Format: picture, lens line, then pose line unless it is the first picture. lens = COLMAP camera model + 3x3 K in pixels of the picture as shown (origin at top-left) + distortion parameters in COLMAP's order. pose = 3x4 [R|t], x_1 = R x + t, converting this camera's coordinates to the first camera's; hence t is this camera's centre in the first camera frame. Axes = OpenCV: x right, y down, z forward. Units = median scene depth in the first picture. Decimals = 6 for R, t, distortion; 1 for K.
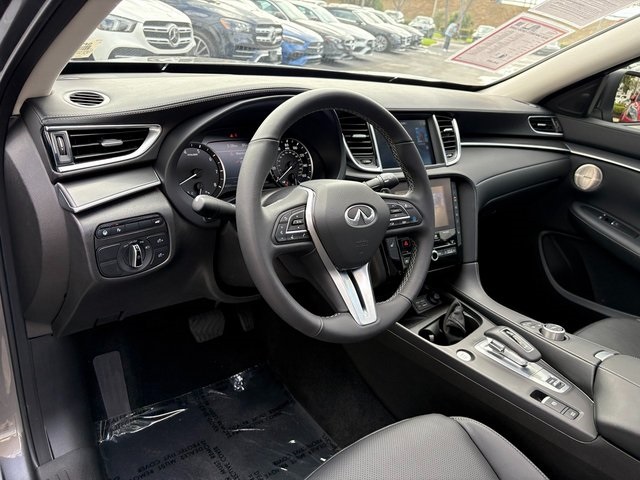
lens RADIAL K [[483.3, 0, 316.2], [0, 483.3, 241.0], [0, 0, 1]] dist [0.046732, -0.061478]
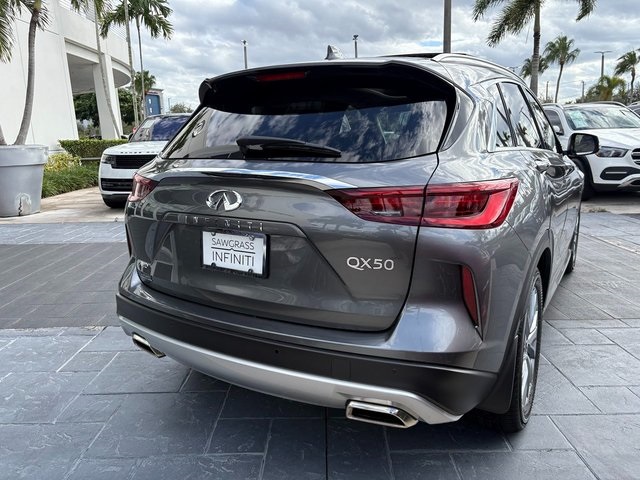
lens RADIAL K [[483.3, 0, 318.5], [0, 483.3, 235.5], [0, 0, 1]] dist [0.046732, -0.061478]
pose [[0.348304, 0.048406, -0.936131, 3.794125], [-0.328972, 0.941458, -0.073718, 1.106690], [0.877759, 0.333637, 0.343838, -1.218438]]
